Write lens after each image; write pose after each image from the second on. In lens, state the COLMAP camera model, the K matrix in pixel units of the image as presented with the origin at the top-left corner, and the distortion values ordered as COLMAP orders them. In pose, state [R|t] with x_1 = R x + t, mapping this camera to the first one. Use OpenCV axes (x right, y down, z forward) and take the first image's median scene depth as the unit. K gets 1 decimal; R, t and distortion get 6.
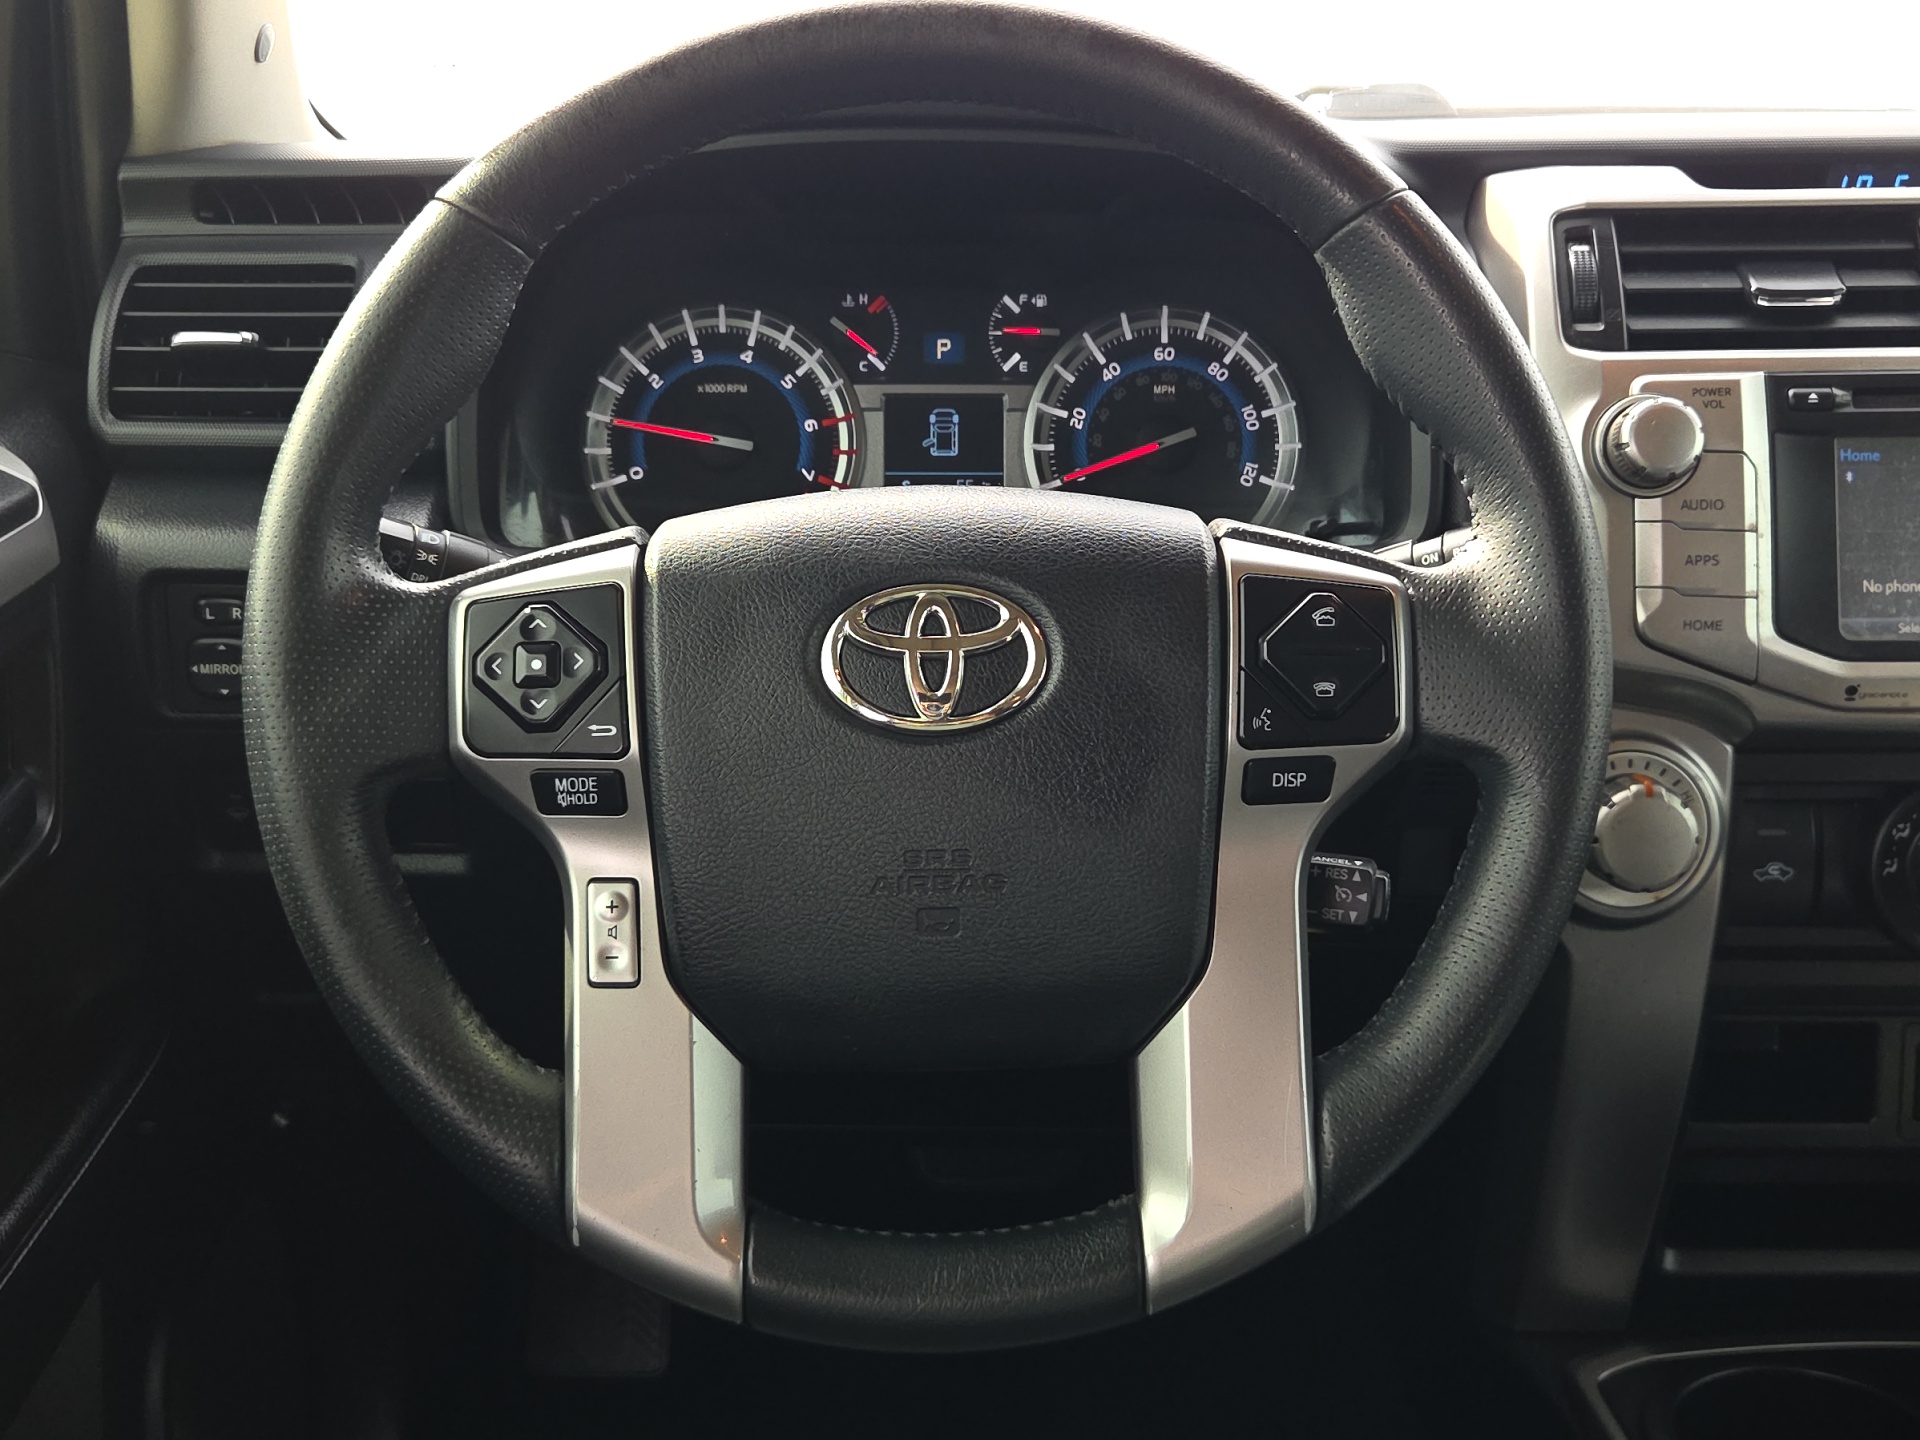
lens RADIAL K [[2201.5, 0, 974.6], [0, 2201.5, 692.9], [0, 0, 1]] dist [0.078436, -0.061299]
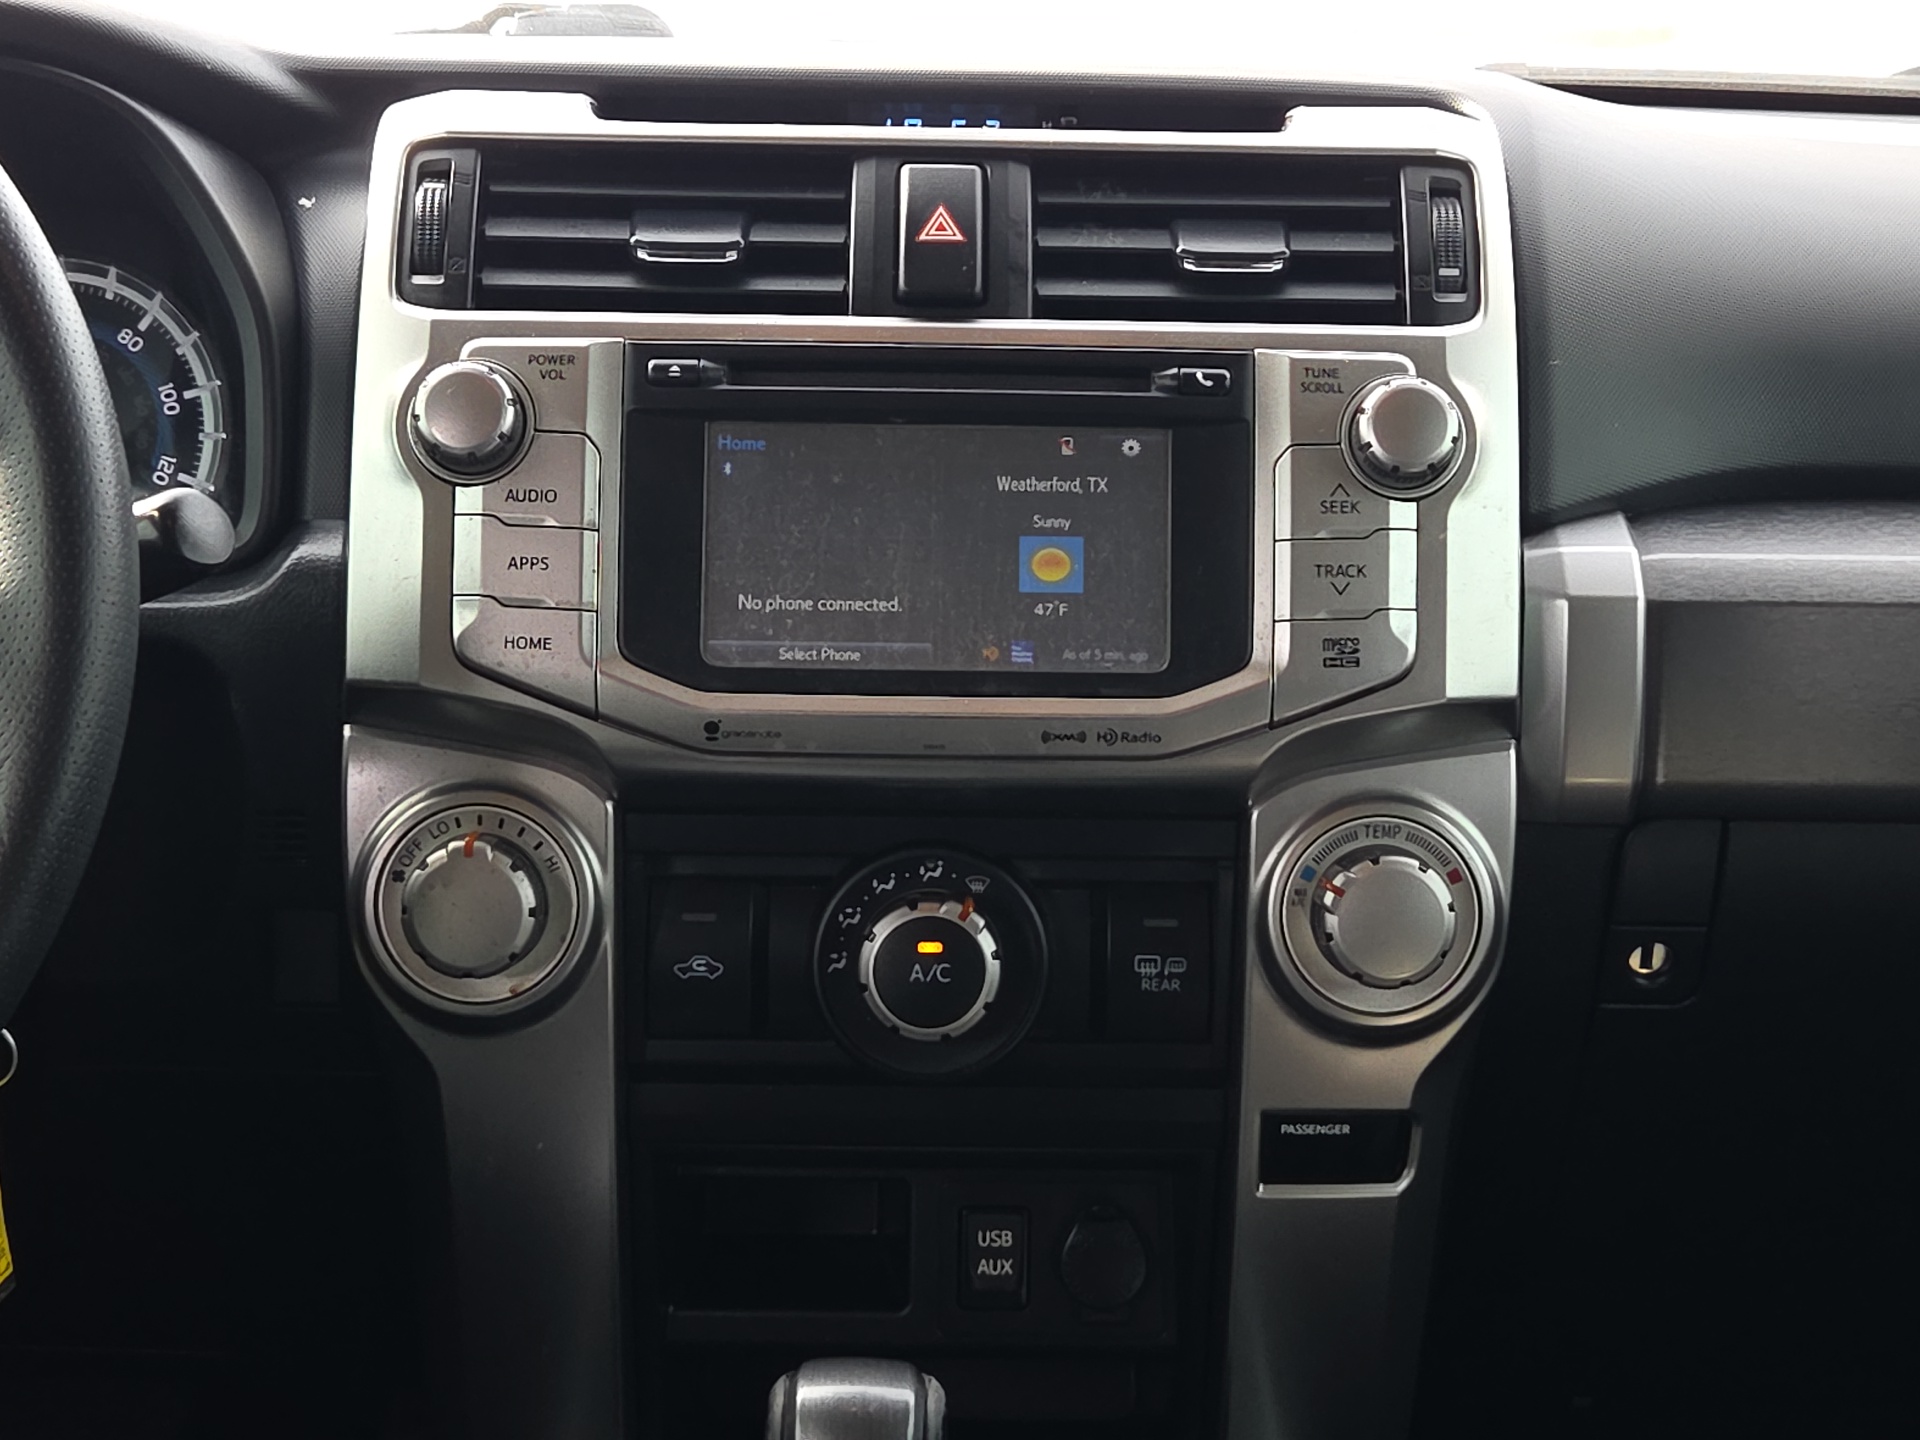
lens RADIAL K [[3325.9, 0, 995.5], [0, 3325.9, 669.3], [0, 0, 1]] dist [0.121860, -0.236129]
pose [[0.999745, 0.020260, 0.009924, 0.410075], [-0.019332, 0.996104, -0.086044, 0.067883], [-0.011629, 0.085830, 0.996242, -0.181567]]
